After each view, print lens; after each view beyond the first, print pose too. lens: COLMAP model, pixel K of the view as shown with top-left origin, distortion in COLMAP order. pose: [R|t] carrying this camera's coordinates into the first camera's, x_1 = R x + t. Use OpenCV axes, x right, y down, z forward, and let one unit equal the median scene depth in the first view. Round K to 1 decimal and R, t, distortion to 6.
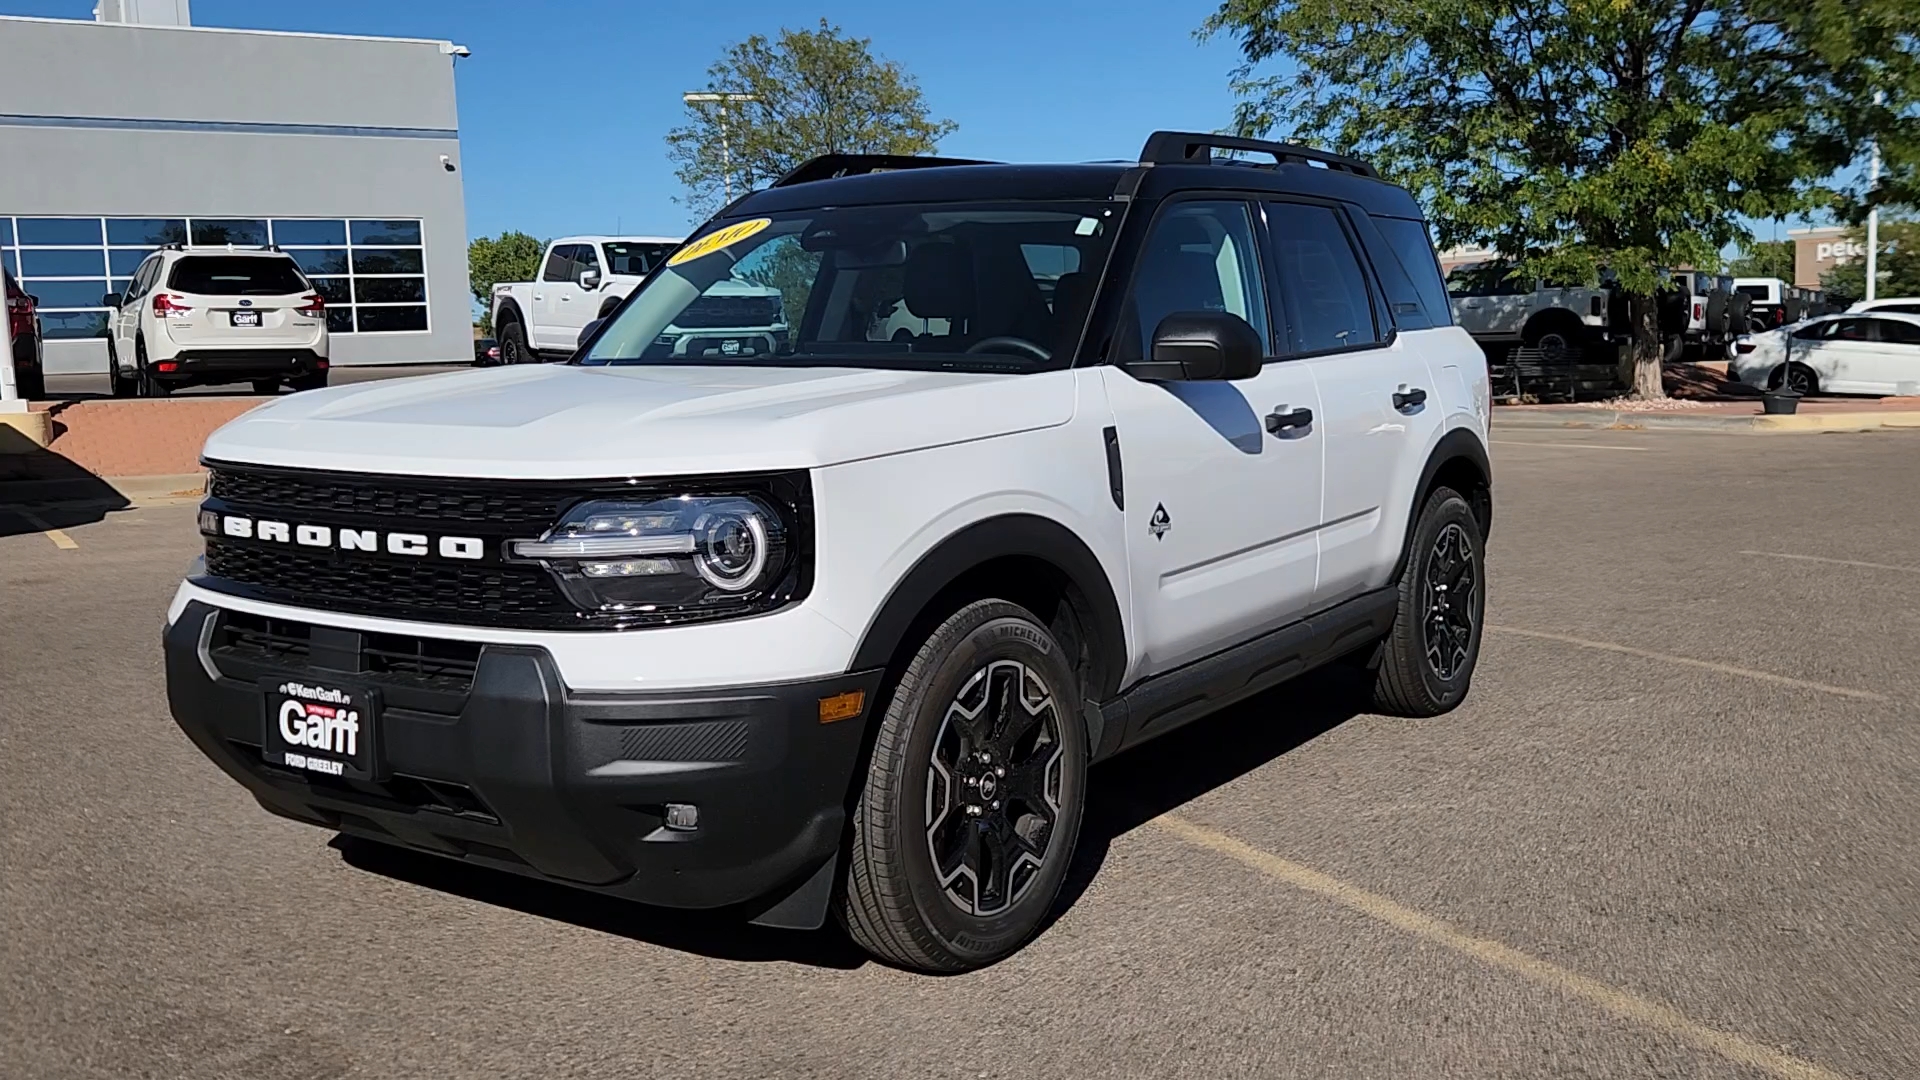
lens RADIAL K [[1792.2, 0, 943.3], [0, 1792.2, 549.8], [0, 0, 1]] dist [0.024918, 0.000000]
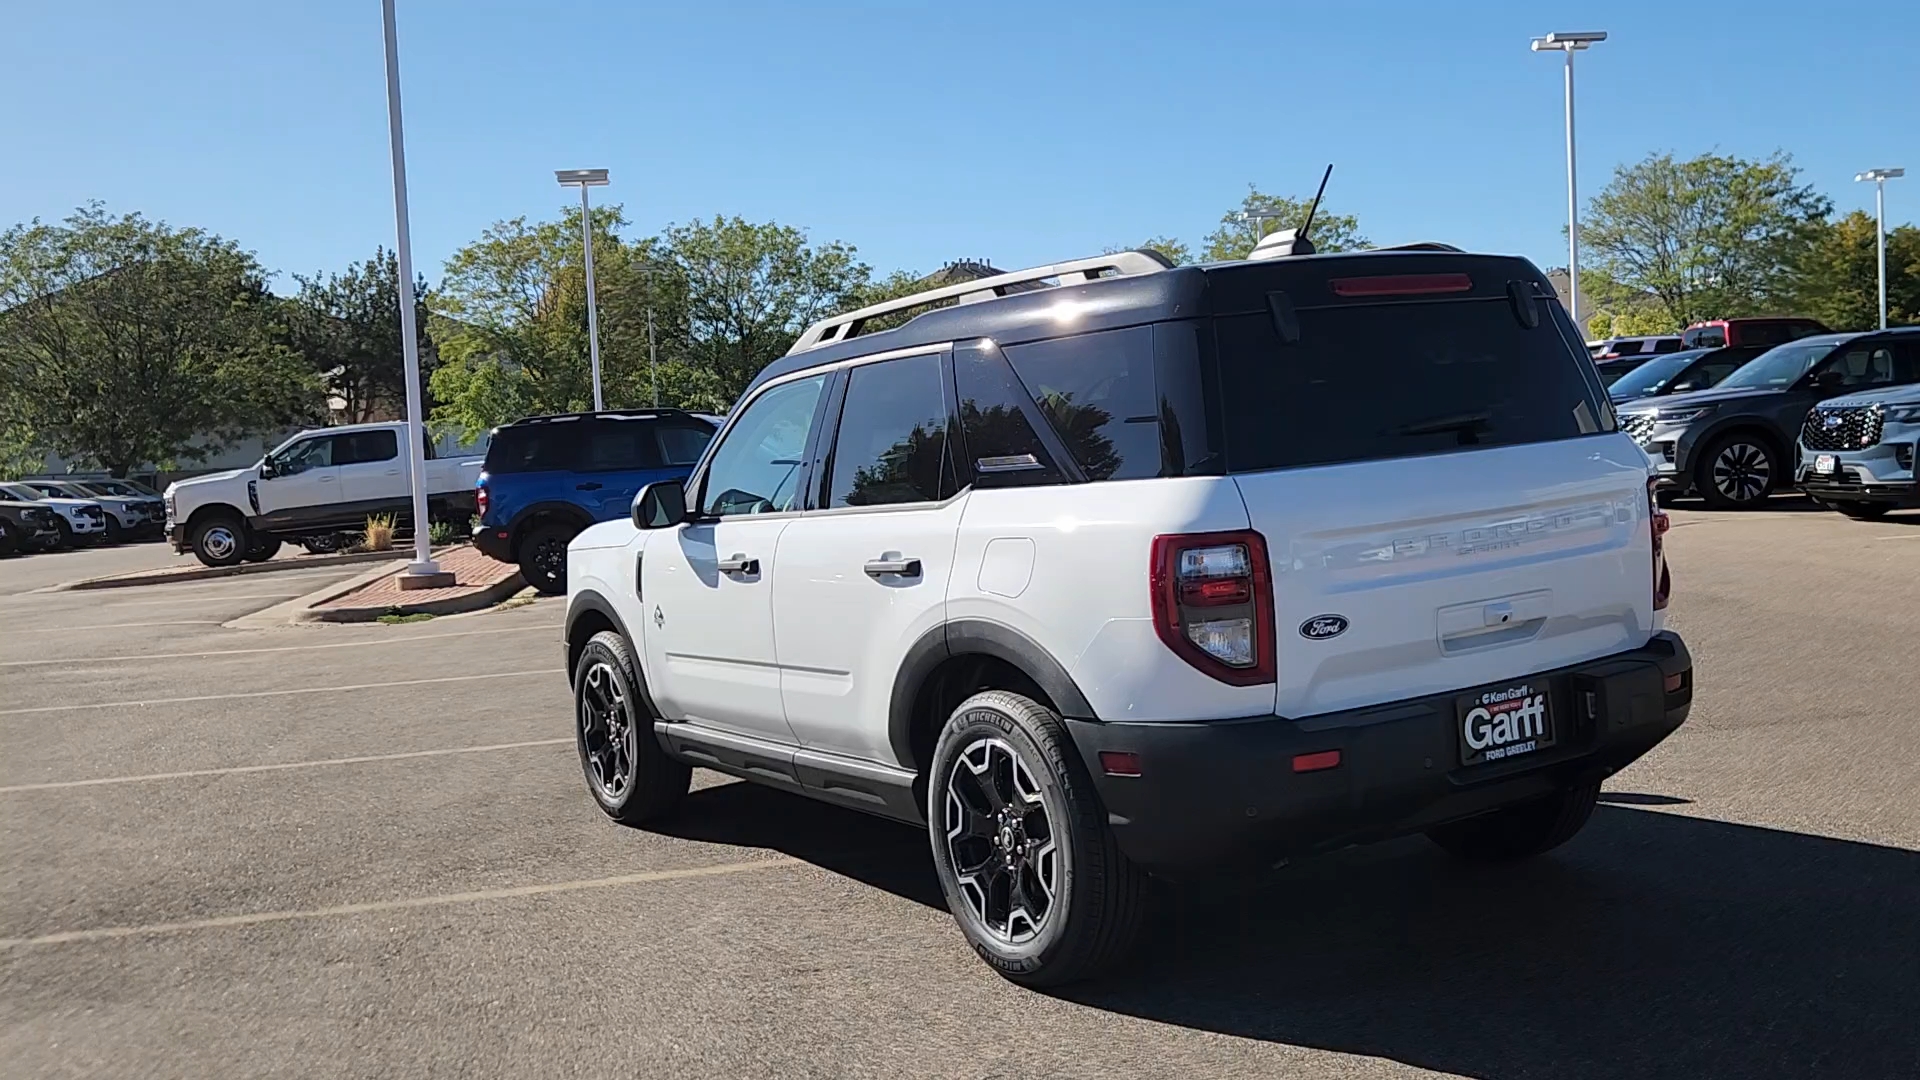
lens RADIAL K [[1792.2, 0, 945.6], [0, 1792.2, 537.4], [0, 0, 1]] dist [0.024918, 0.000000]
pose [[-0.414759, 0.098326, -0.904603, 1.312867], [-0.030441, 0.992089, 0.121792, -0.259807], [0.909422, 0.078051, -0.408484, 1.727407]]
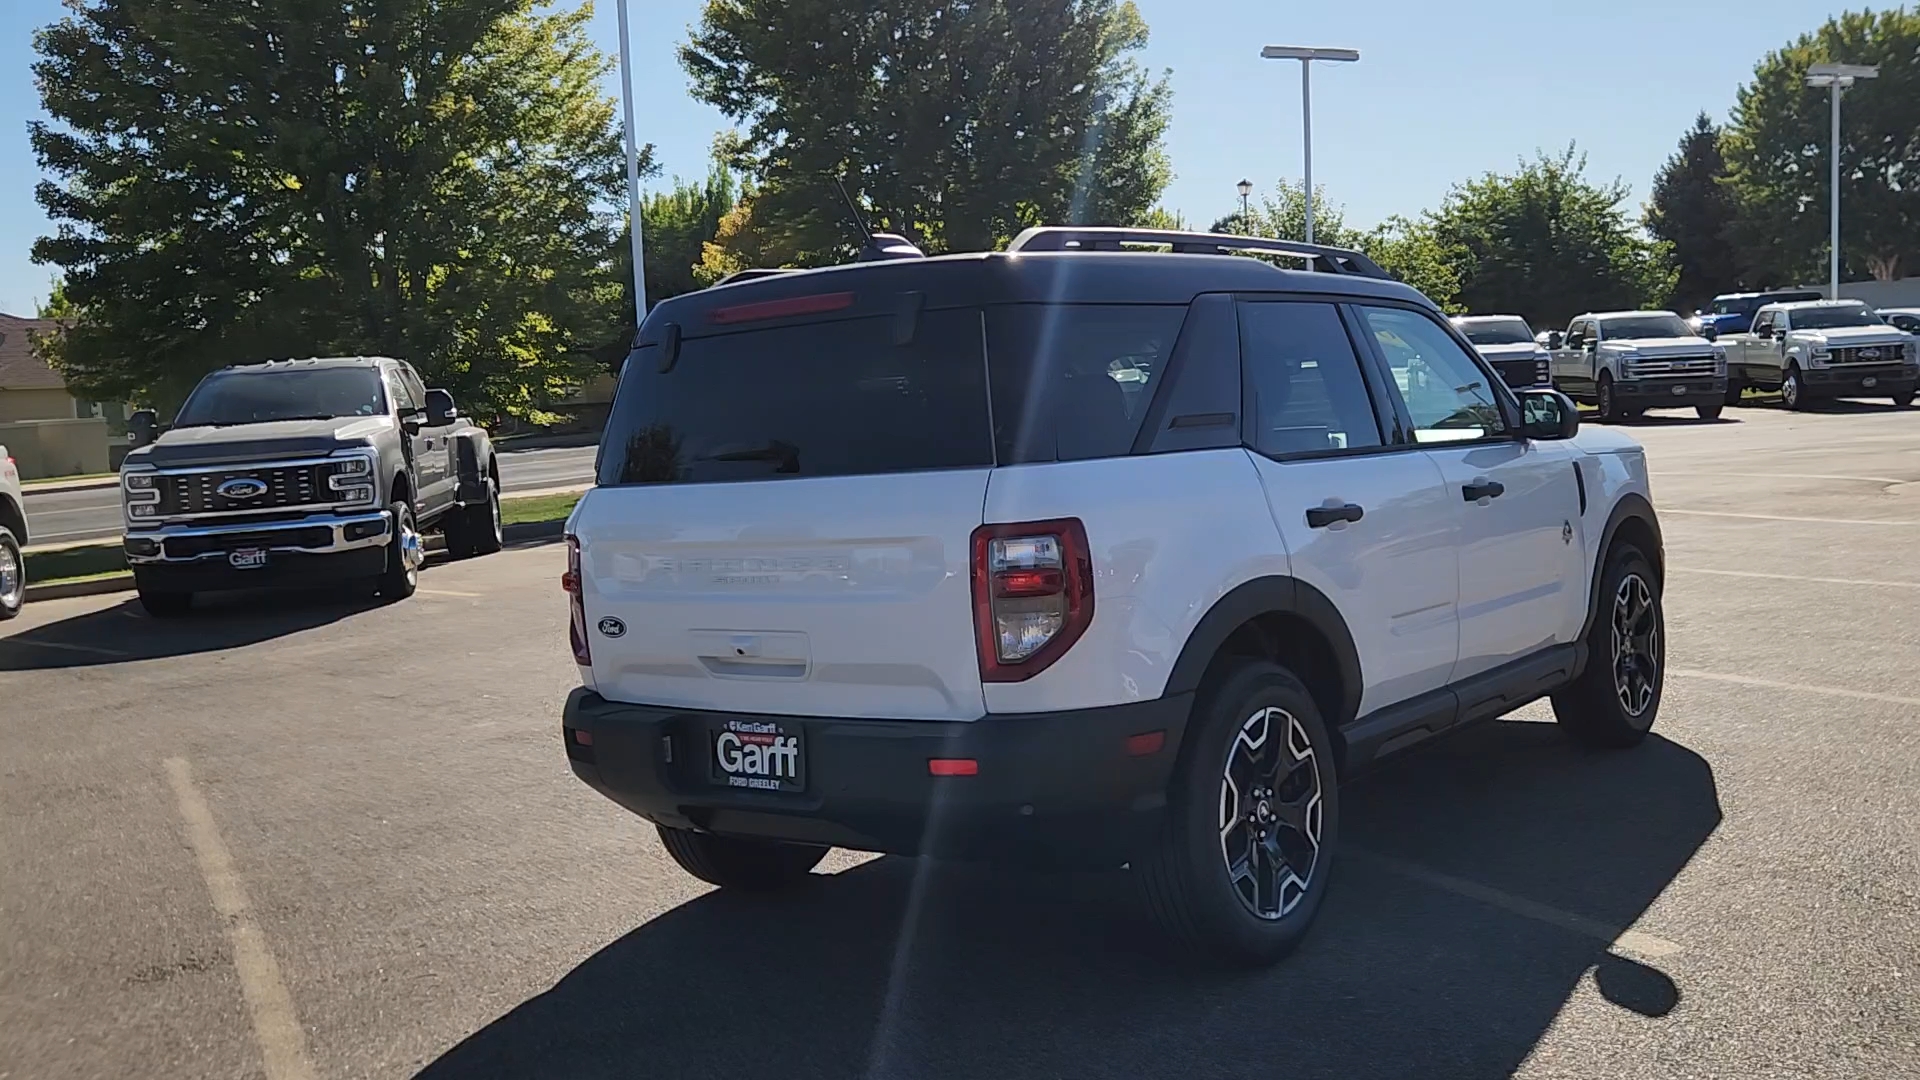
lens RADIAL K [[1792.2, 0, 944.8], [0, 1792.2, 553.3], [0, 0, 1]] dist [0.024918, 0.000000]
pose [[-0.994241, 0.074553, 0.076984, 0.122635], [0.088801, 0.975274, 0.202374, -0.345855], [-0.059992, 0.208045, -0.976278, 2.540628]]
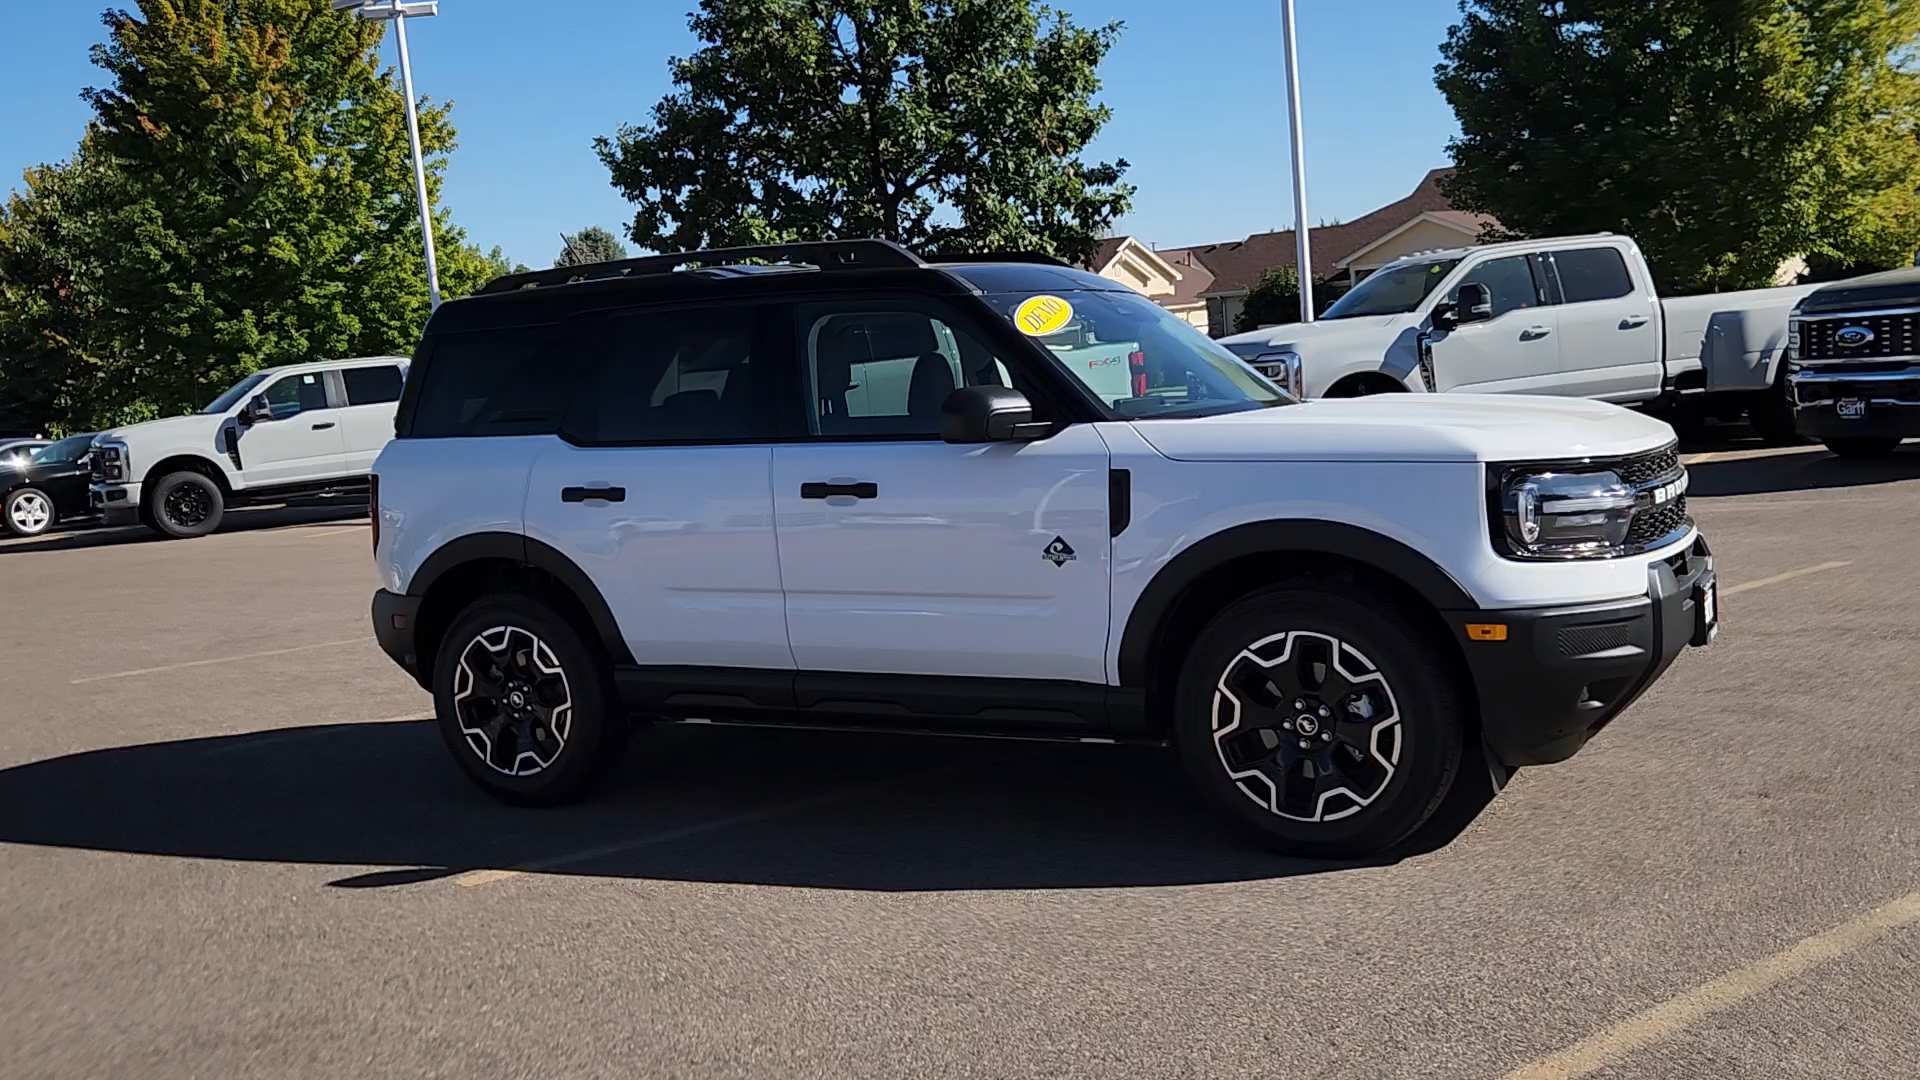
lens RADIAL K [[1792.2, 0, 943.5], [0, 1792.2, 546.4], [0, 0, 1]] dist [0.024918, 0.000000]
pose [[-0.096121, -0.077250, 0.992367, -1.375073], [0.193439, 0.976526, 0.094753, -0.169514], [-0.976392, 0.201070, -0.078922, 1.339413]]
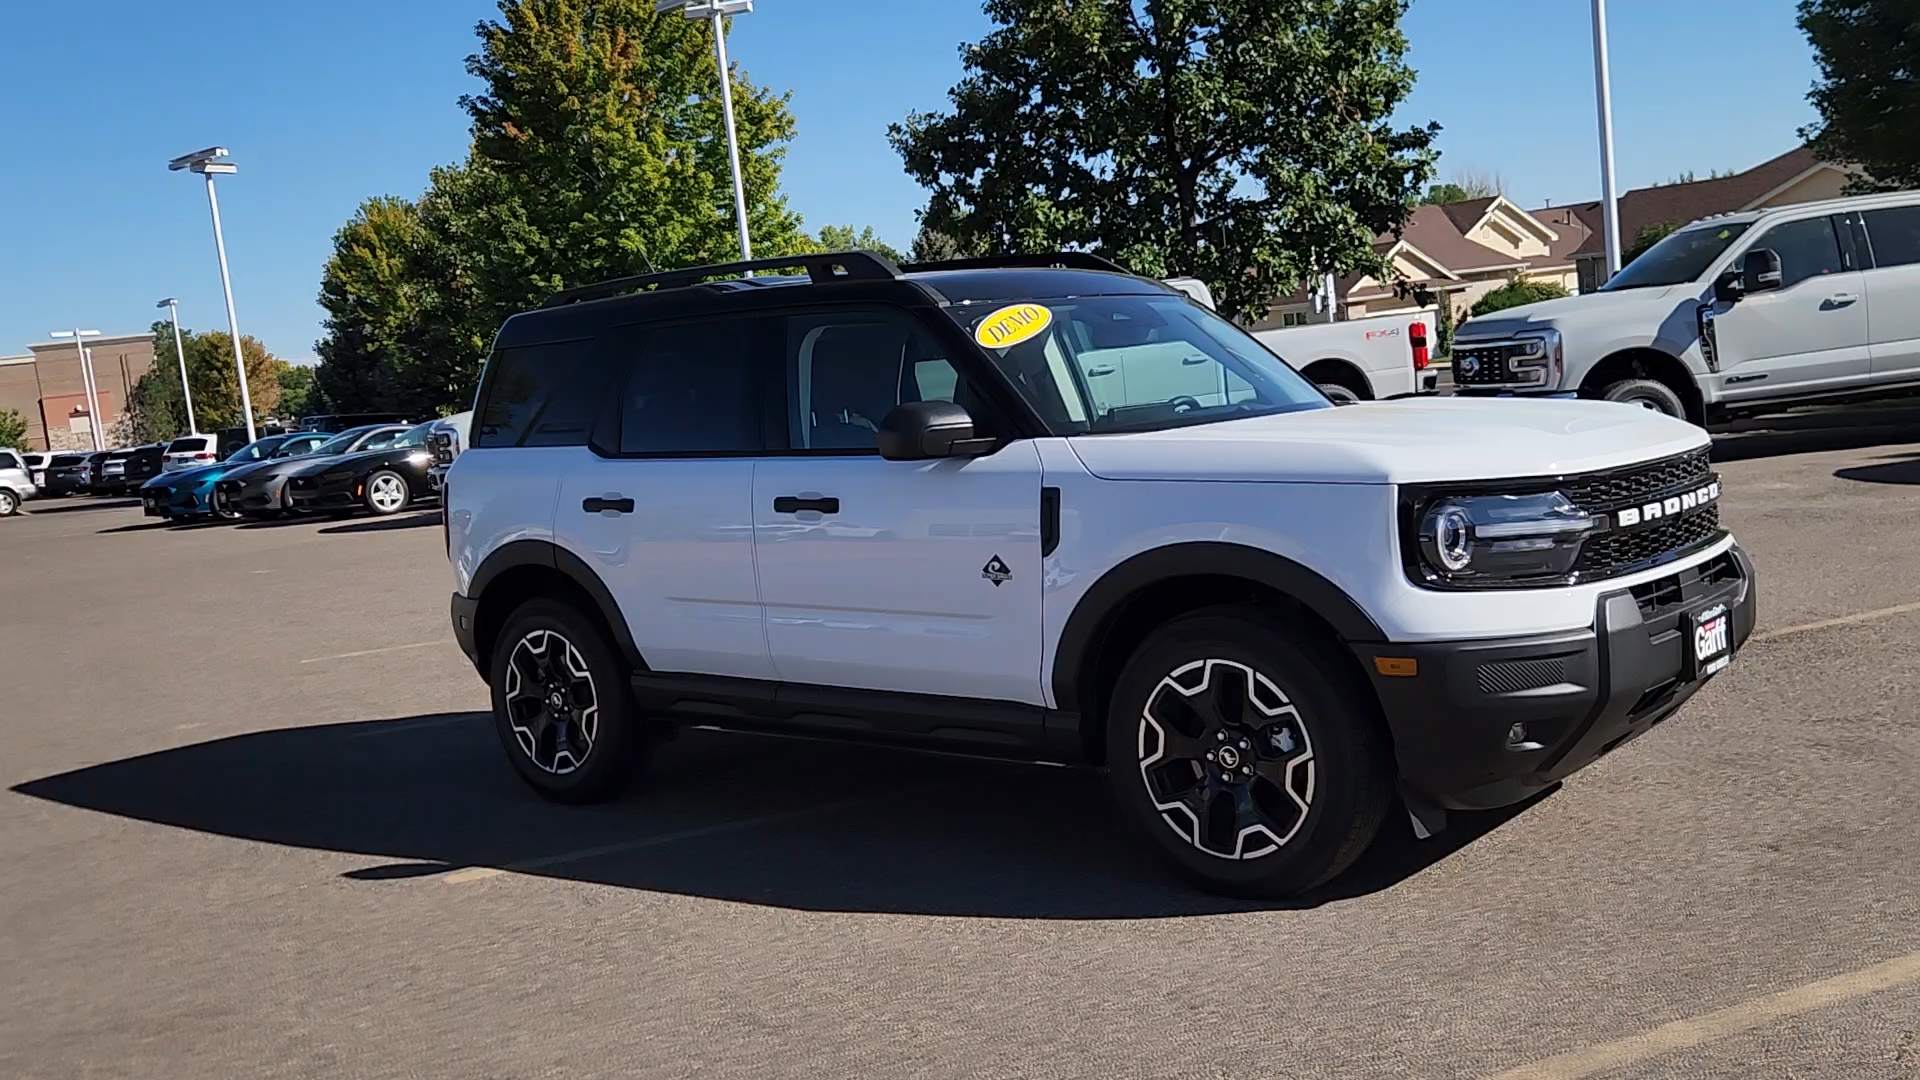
lens RADIAL K [[1792.2, 0, 942.9], [0, 1792.2, 547.0], [0, 0, 1]] dist [0.024918, 0.000000]
pose [[0.111390, -0.093270, 0.989390, -1.357259], [0.205829, 0.976163, 0.068850, -0.141915], [-0.972228, 0.195976, 0.127933, 1.063155]]
